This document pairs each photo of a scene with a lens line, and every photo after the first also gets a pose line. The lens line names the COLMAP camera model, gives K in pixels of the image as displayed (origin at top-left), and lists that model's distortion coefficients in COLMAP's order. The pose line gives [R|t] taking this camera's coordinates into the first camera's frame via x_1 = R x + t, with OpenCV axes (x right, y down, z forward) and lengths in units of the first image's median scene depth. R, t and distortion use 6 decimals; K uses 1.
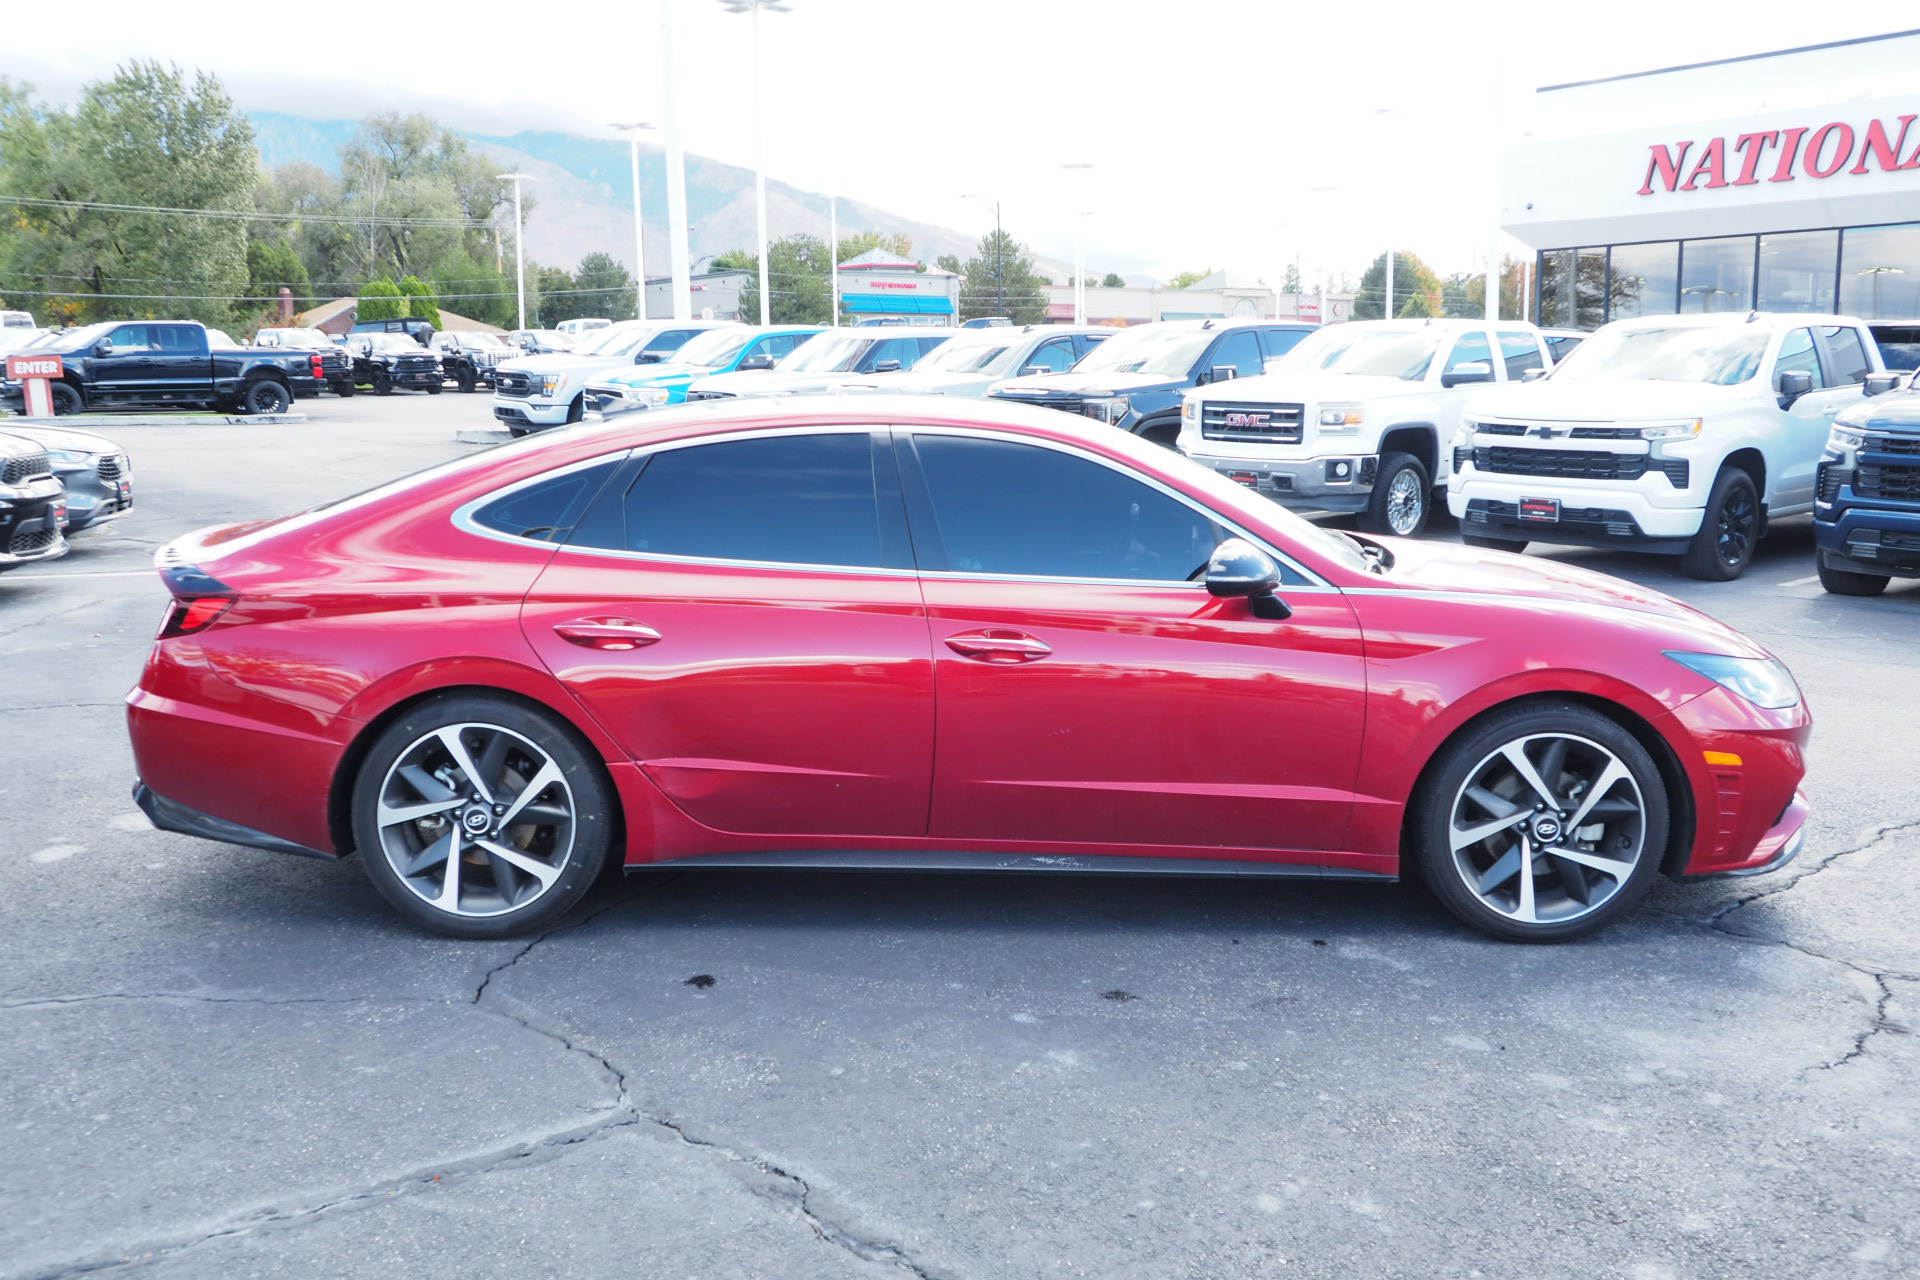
lens RADIAL K [[1650.7, 0, 967.3], [0, 1650.7, 616.0], [0, 0, 1]] dist [-0.010230, -0.003766]
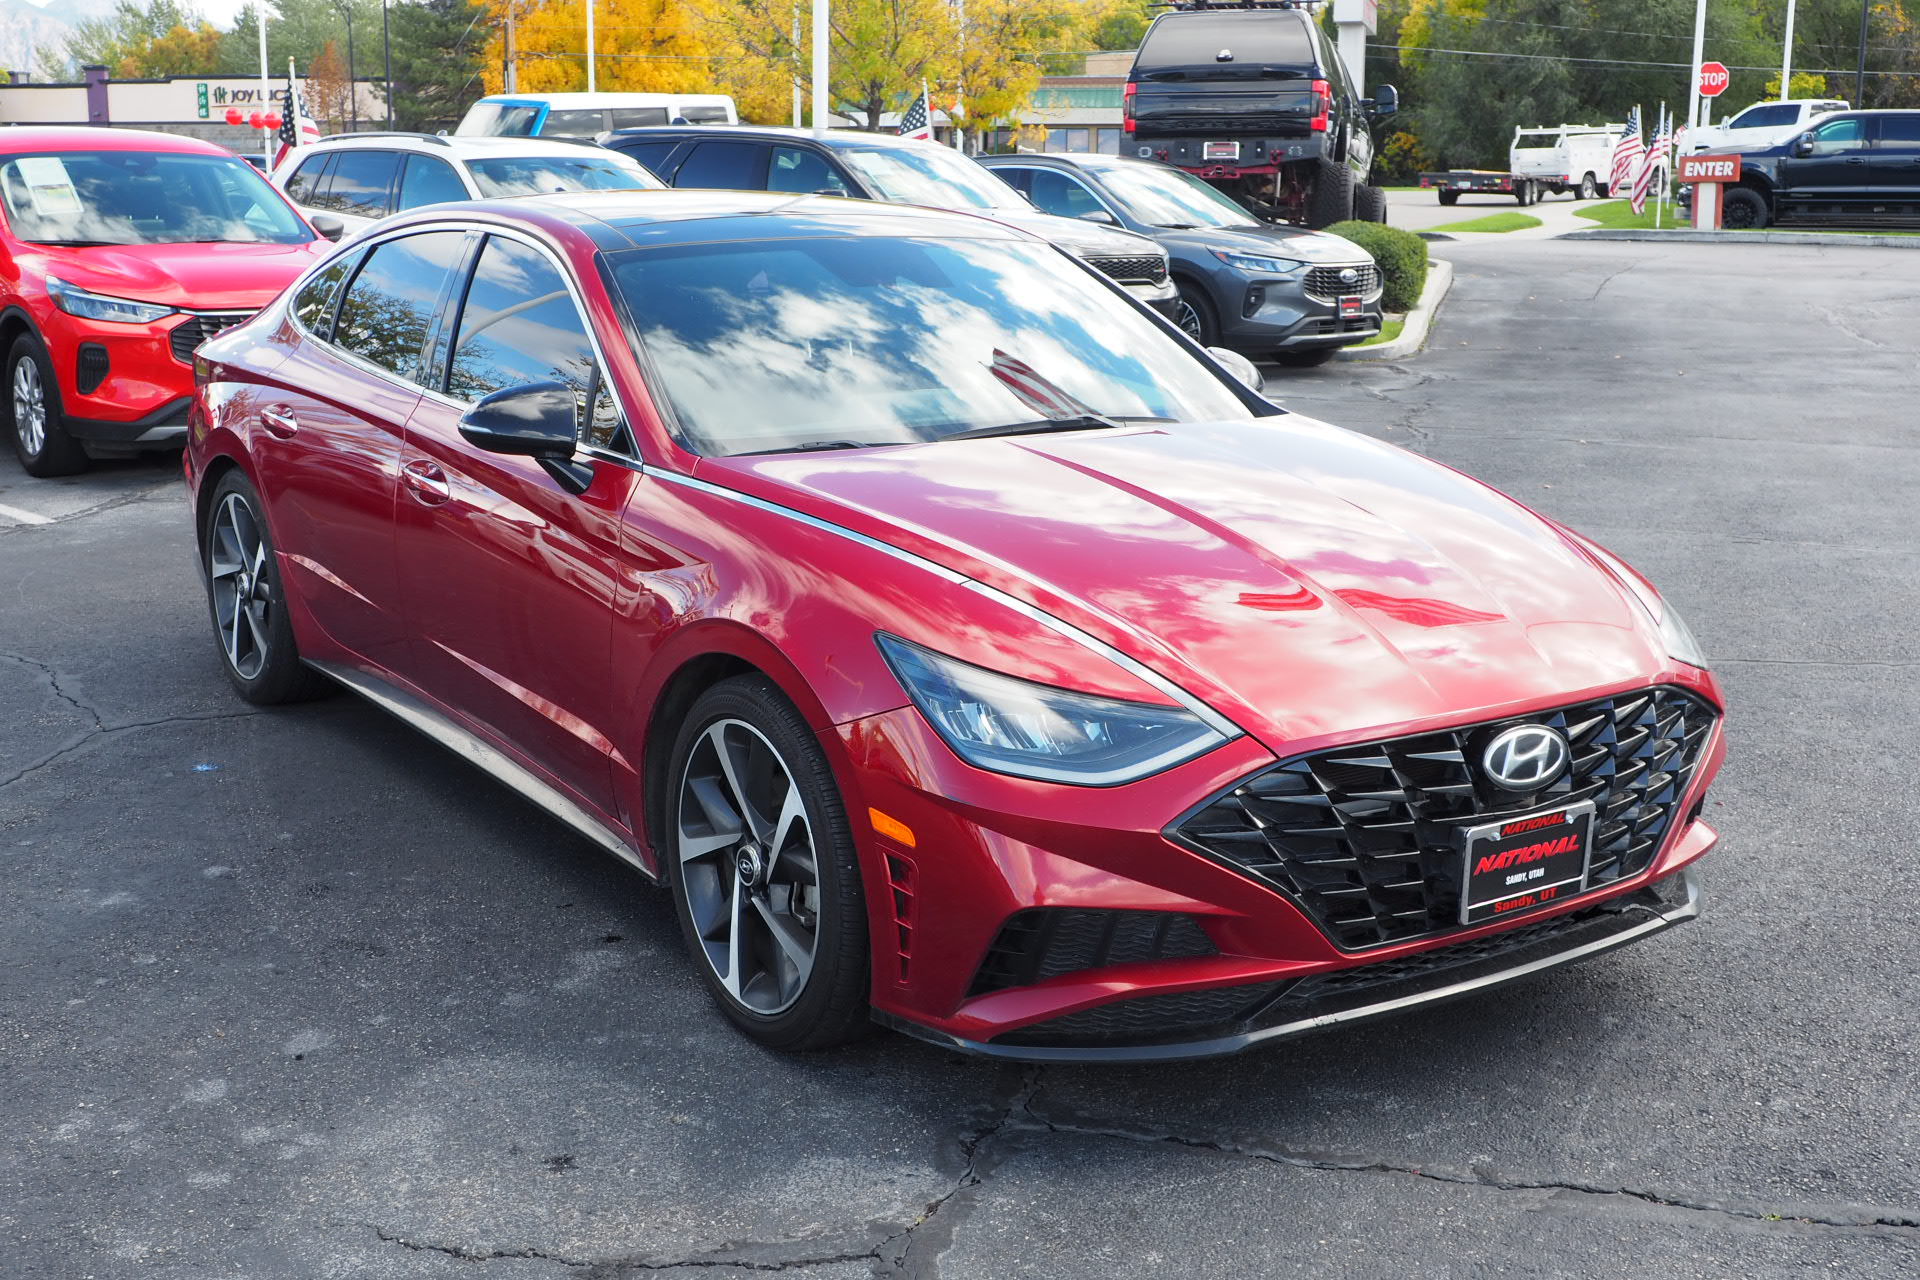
lens RADIAL K [[2187.1, 0, 960.0], [0, 2187.1, 640.0], [0, 0, 1]] dist [0.002937, 0.010738]
pose [[0.564158, 0.183835, -0.804941, 1.101950], [-0.135656, 0.982288, 0.129261, -0.084882], [0.814447, 0.036271, 0.579104, 0.570213]]
